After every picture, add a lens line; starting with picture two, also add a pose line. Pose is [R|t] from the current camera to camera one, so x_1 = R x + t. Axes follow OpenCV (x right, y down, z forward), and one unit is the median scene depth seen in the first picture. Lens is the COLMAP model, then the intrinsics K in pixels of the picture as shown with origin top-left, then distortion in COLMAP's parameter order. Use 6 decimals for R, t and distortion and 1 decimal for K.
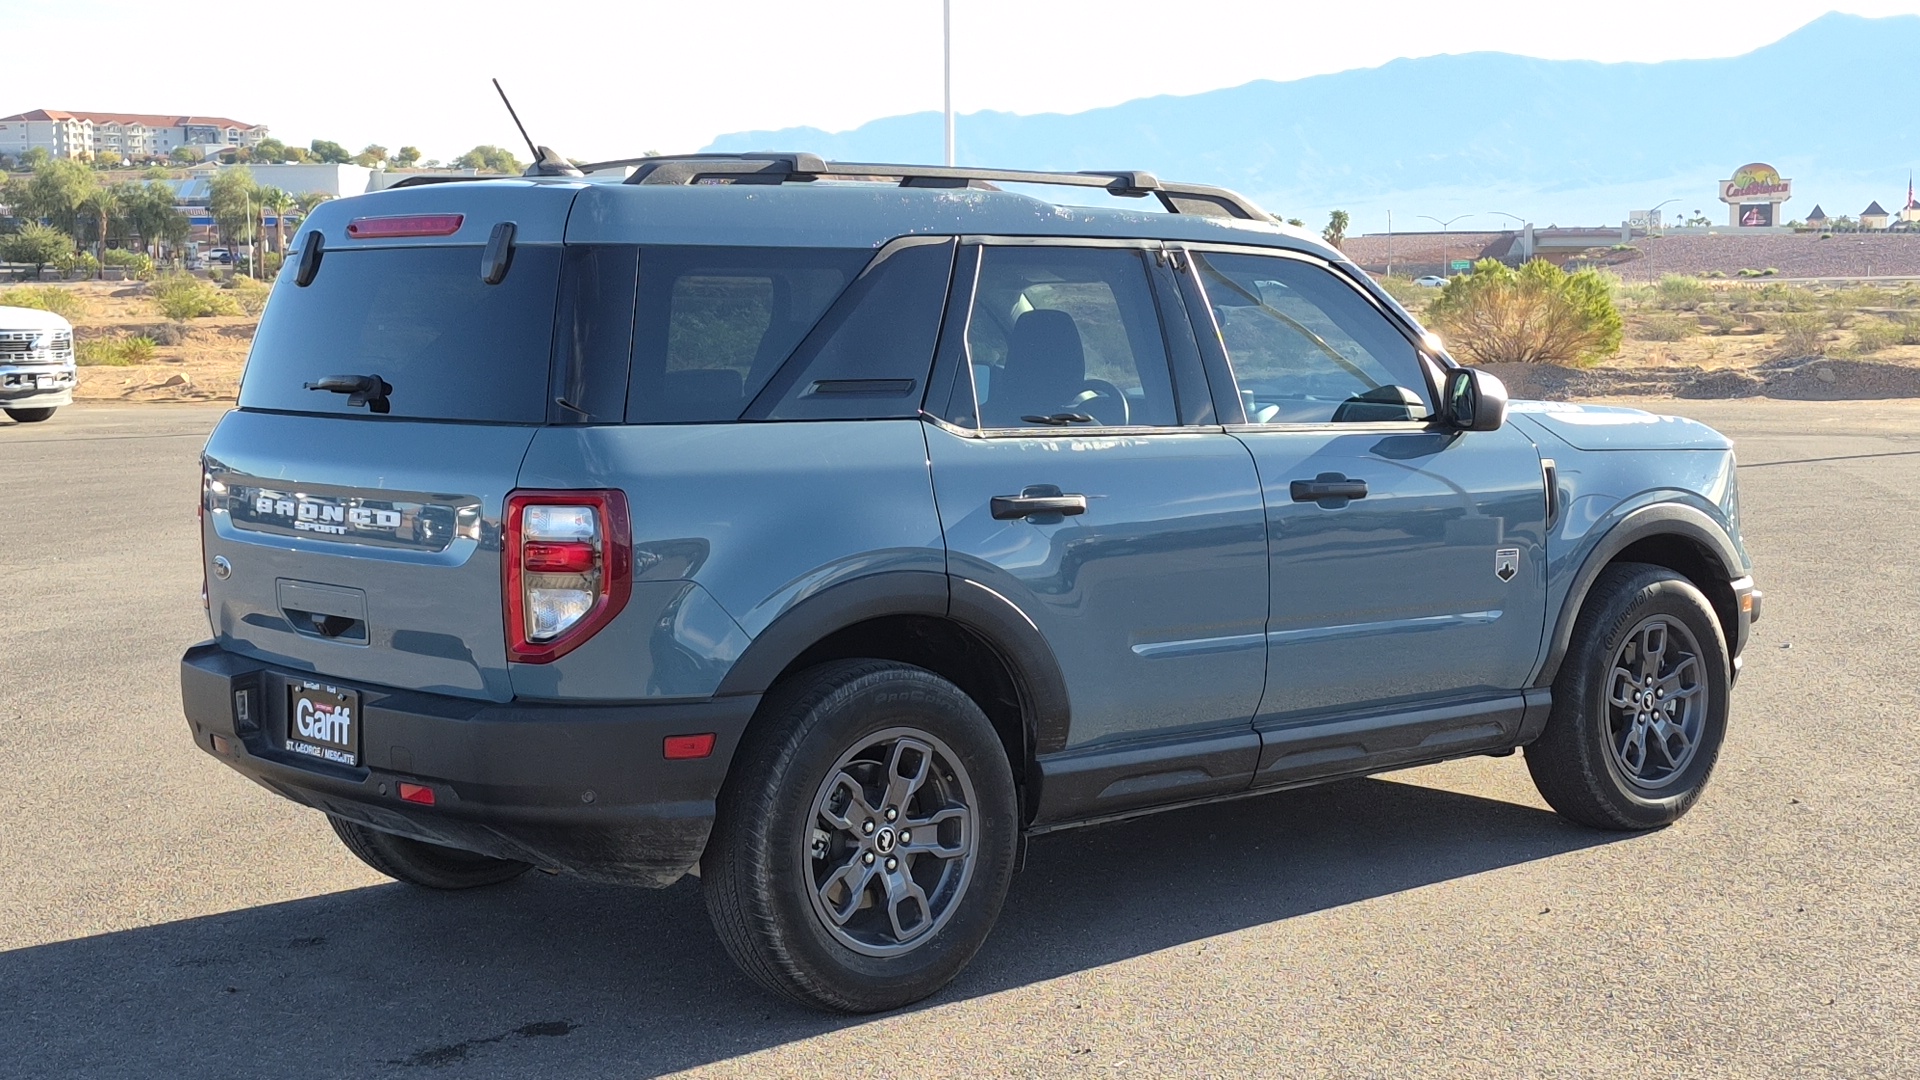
lens RADIAL K [[2801.8, 0, 960.0], [0, 2801.8, 540.0], [0, 0, 1]] dist [-0.013332, 0.025728]
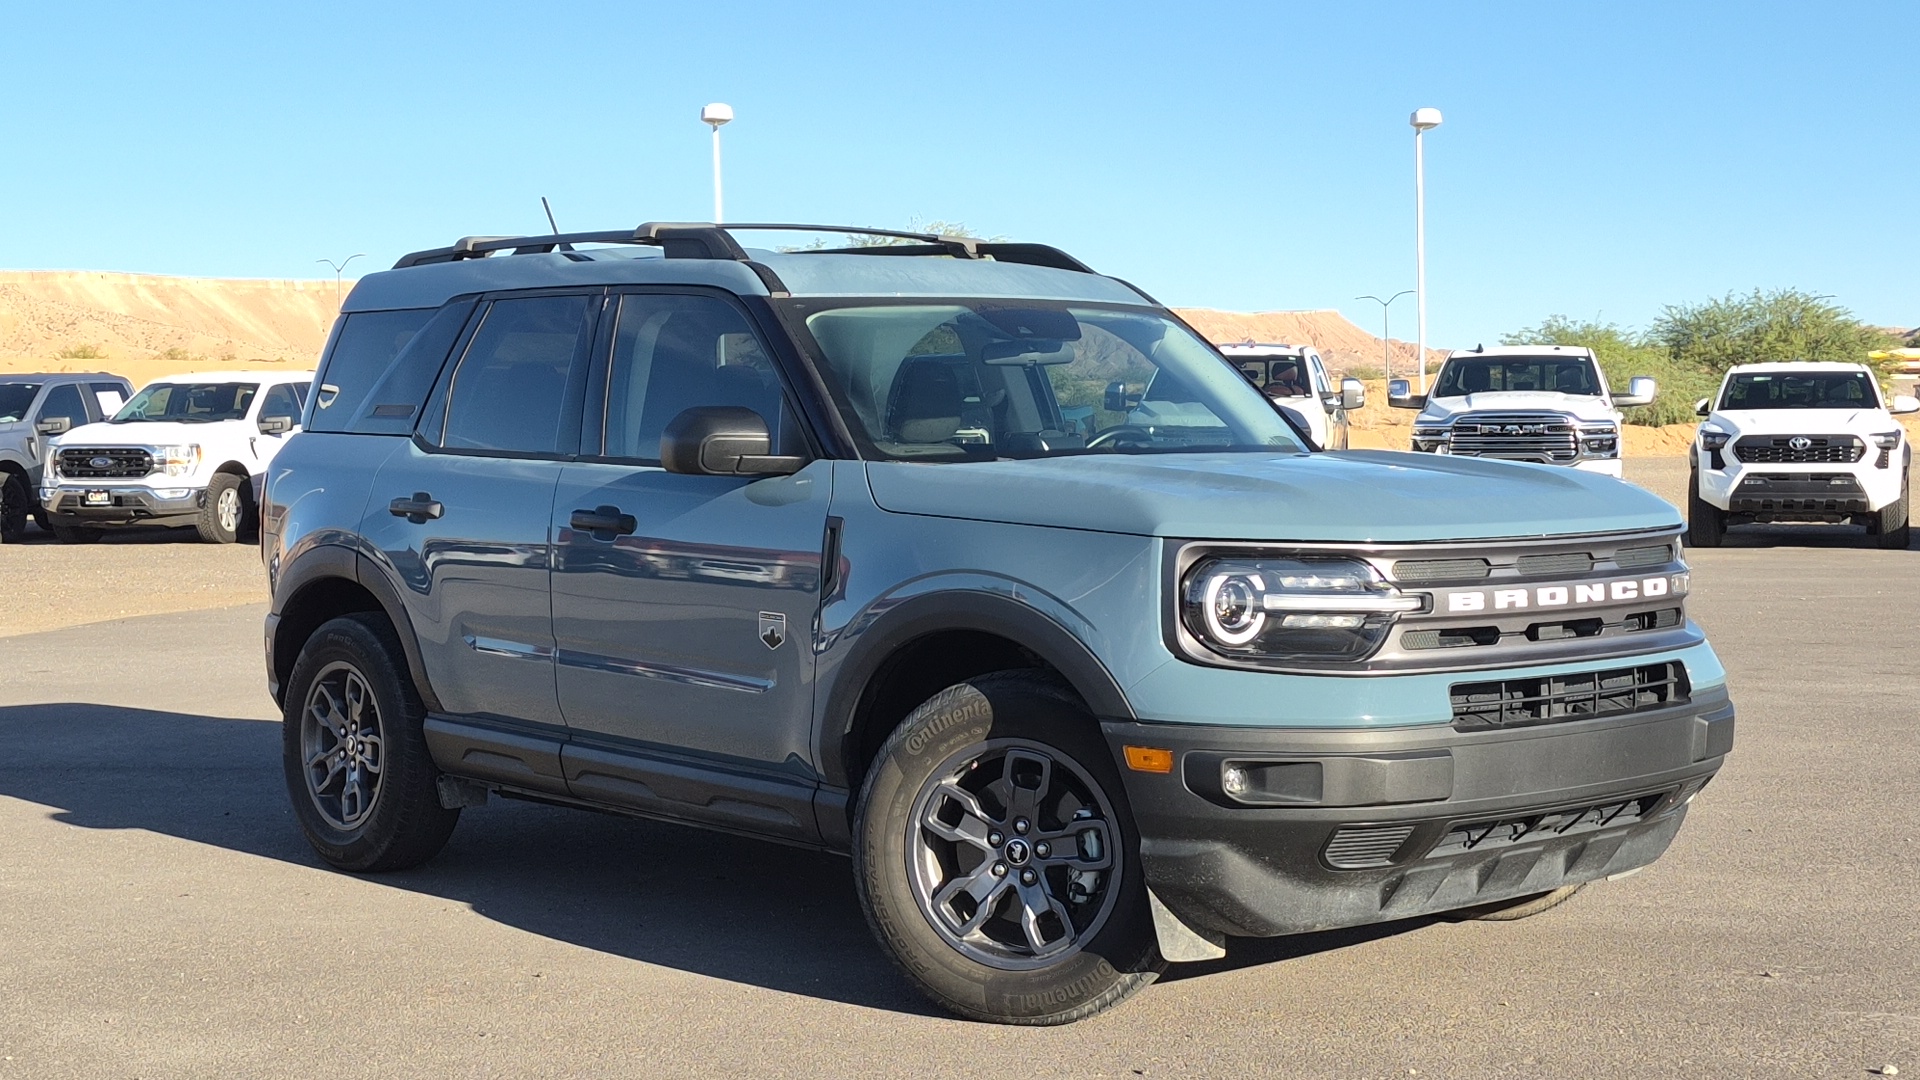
lens RADIAL K [[2691.4, 0, 960.0], [0, 2691.4, 540.0], [0, 0, 1]] dist [0.051128, 0.026399]
pose [[-0.017298, 0.048614, -0.998668, 1.128449], [-0.075182, 0.995926, 0.049783, -0.070430], [0.997020, 0.075943, -0.013573, 1.158946]]
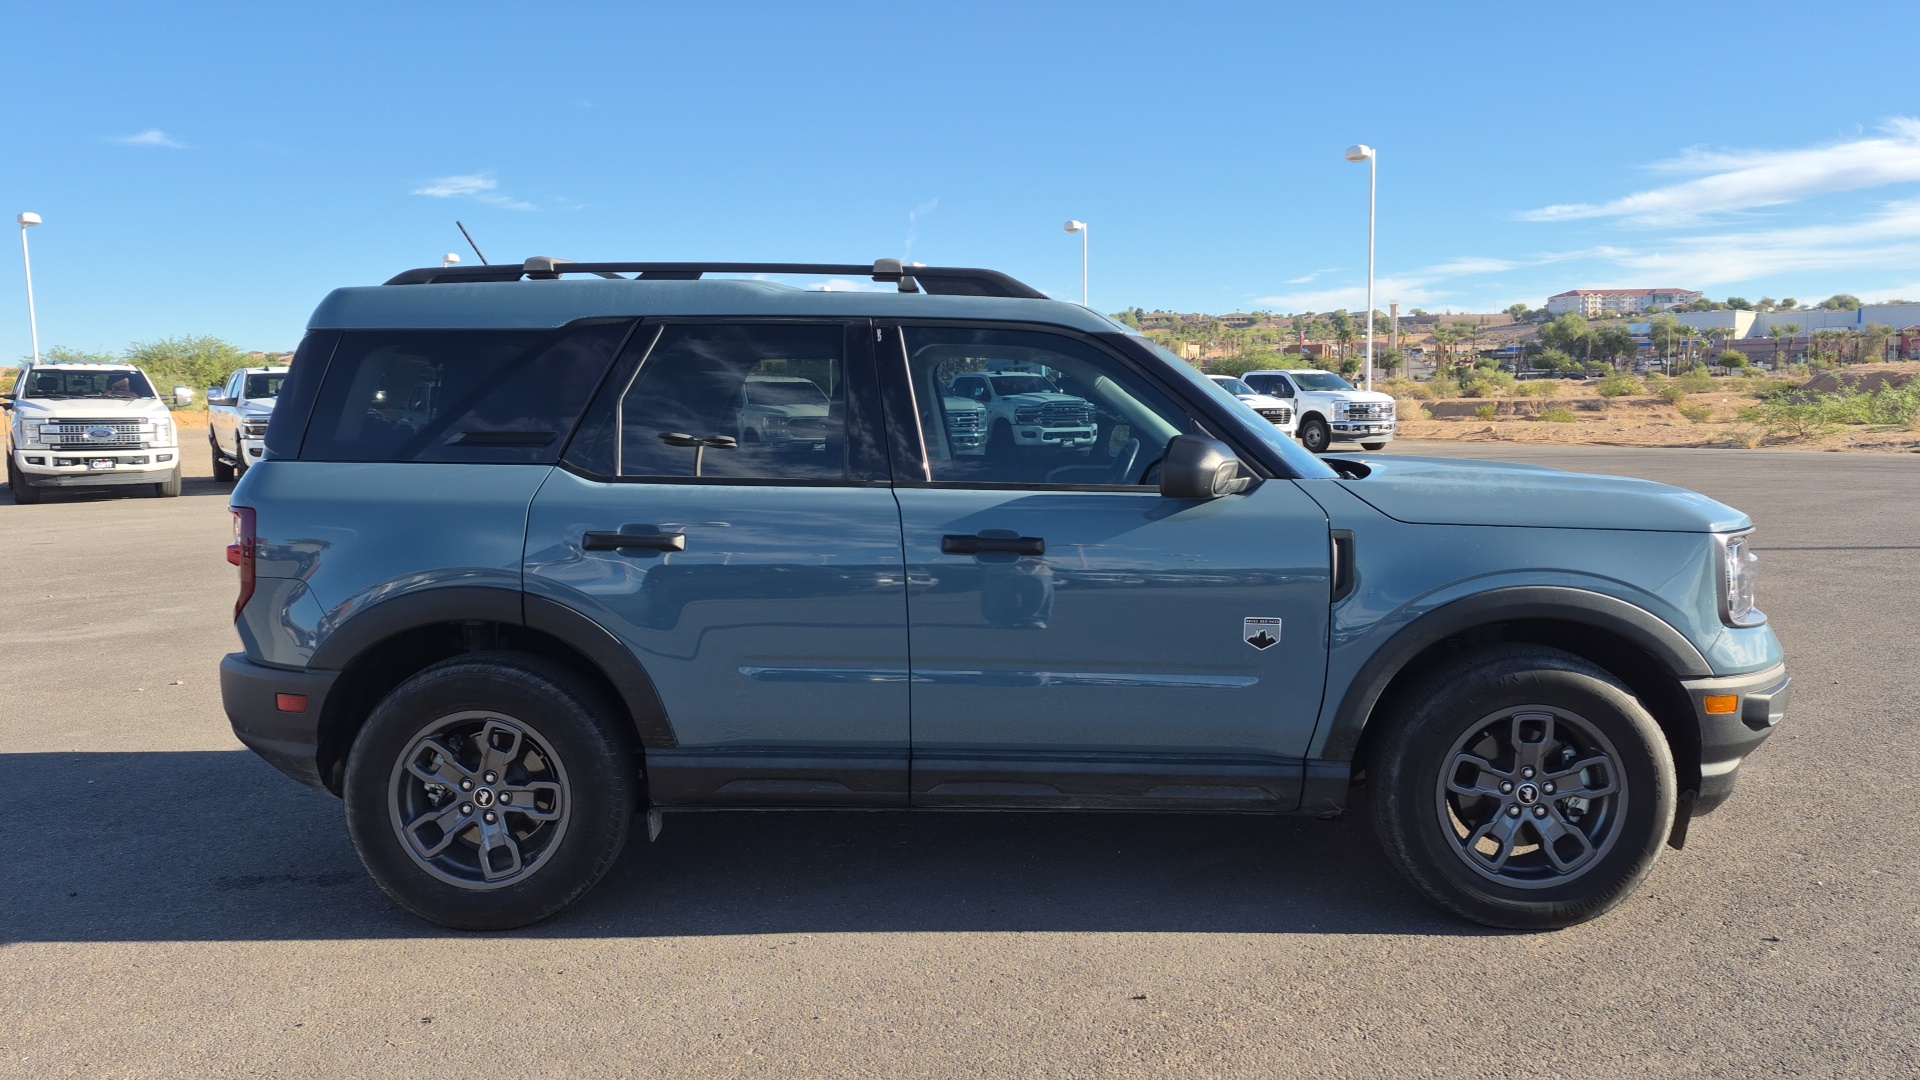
lens RADIAL K [[1330.4, 0, 959.2], [0, 1330.4, 507.2], [0, 0, 1]] dist [0.035708, -0.002289]
pose [[0.715843, 0.055429, -0.696058, 0.479492], [-0.053734, 0.998261, 0.024233, -0.044097], [0.696190, 0.020055, 0.717577, 0.633999]]
